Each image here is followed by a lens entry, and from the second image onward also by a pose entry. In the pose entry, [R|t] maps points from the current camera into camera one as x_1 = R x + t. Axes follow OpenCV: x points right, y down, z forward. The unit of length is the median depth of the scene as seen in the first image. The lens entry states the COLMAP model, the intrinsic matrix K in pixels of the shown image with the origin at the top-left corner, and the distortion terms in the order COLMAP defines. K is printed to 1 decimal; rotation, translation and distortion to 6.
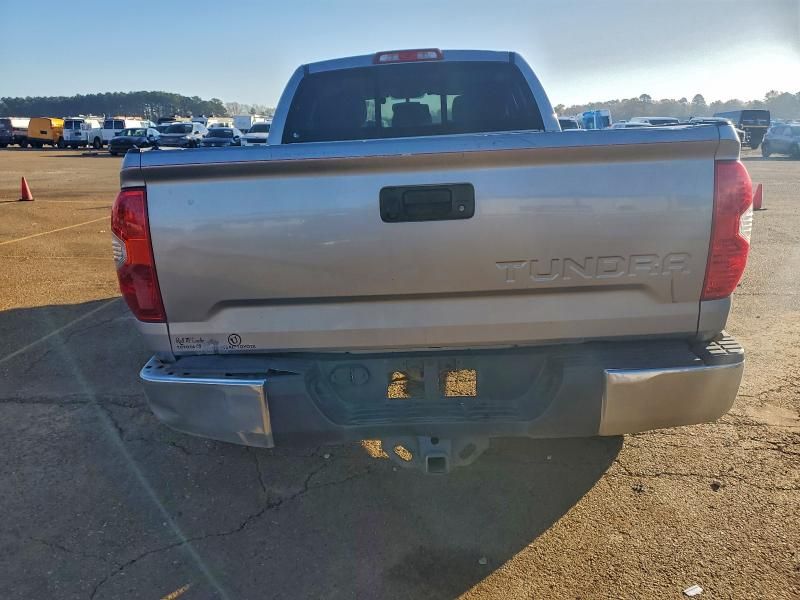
lens RADIAL K [[639.6, 0, 400.0], [0, 639.6, 300.0], [0, 0, 1]] dist [0.005508, 0.002665]
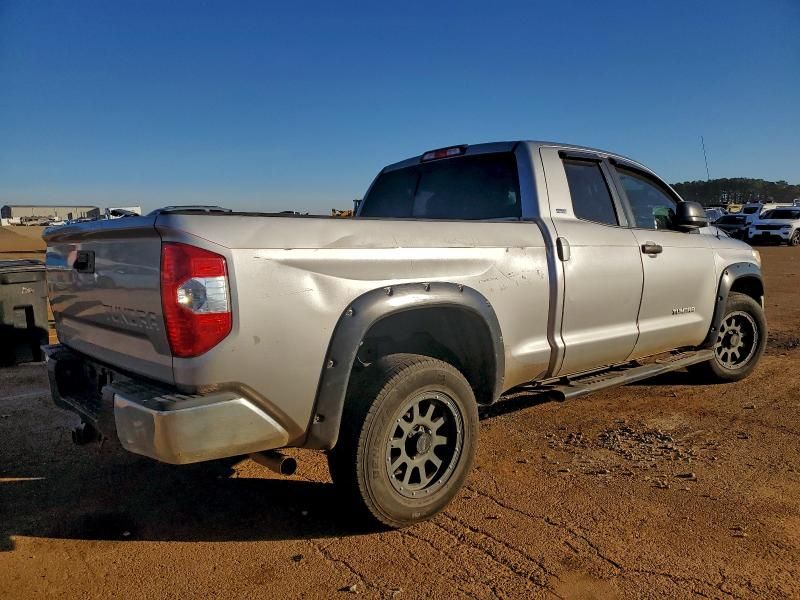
lens RADIAL K [[639.6, 0, 400.0], [0, 639.6, 300.0], [0, 0, 1]] dist [0.005508, 0.002665]
pose [[0.661140, 0.090293, -0.744809, 0.117716], [-0.186258, 0.981407, -0.046359, -0.009220], [0.726775, 0.169376, 0.665665, 0.035147]]
